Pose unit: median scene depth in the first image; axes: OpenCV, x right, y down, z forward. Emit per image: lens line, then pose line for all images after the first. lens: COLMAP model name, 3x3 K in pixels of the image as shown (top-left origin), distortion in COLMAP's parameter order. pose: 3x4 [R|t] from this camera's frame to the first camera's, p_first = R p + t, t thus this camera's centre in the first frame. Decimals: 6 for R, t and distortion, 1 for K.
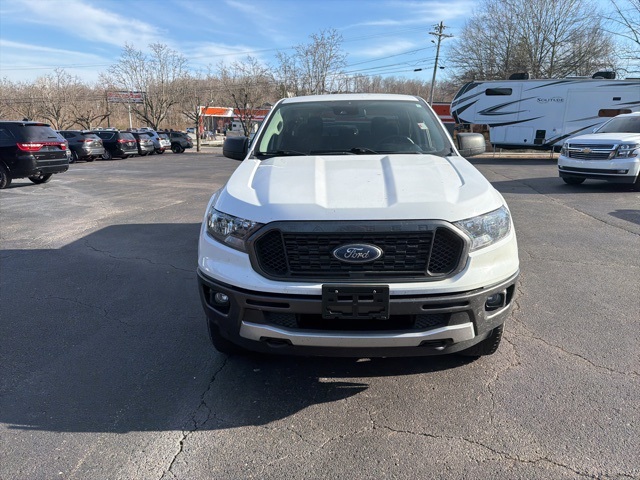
lens RADIAL K [[455.1, 0, 317.9], [0, 455.1, 239.4], [0, 0, 1]] dist [0.006485, -0.005229]
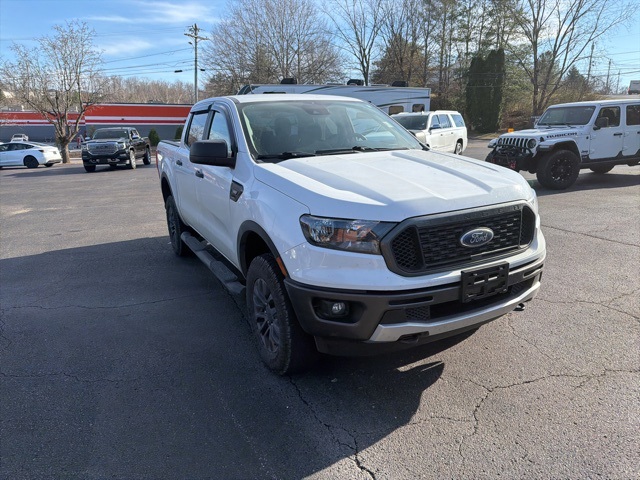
lens RADIAL K [[452.4, 0, 321.0], [0, 452.4, 240.0], [0, 0, 1]] dist [0.036313, -0.043382]
pose [[0.864562, -0.142016, 0.482041, -0.728438], [0.143554, 0.989061, 0.033921, -0.052450], [-0.481586, 0.039872, 0.875492, 0.206266]]
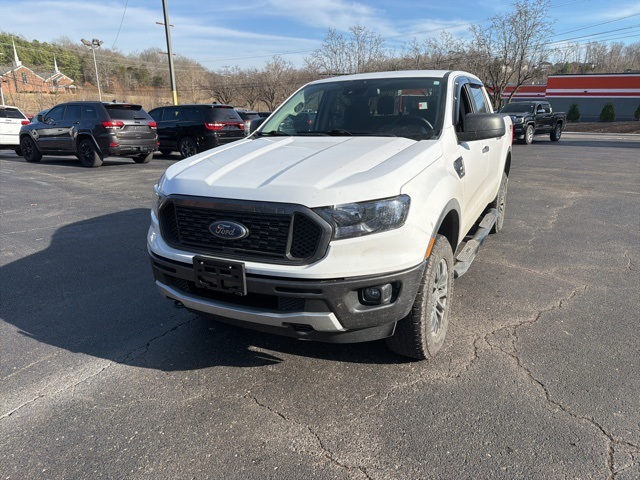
lens RADIAL K [[452.4, 0, 321.0], [0, 452.4, 240.0], [0, 0, 1]] dist [0.036313, -0.043382]
pose [[0.911041, 0.106154, -0.398416, 0.671654], [-0.088532, 0.994115, 0.062430, -0.030118], [0.402698, -0.021604, 0.915078, 0.112800]]
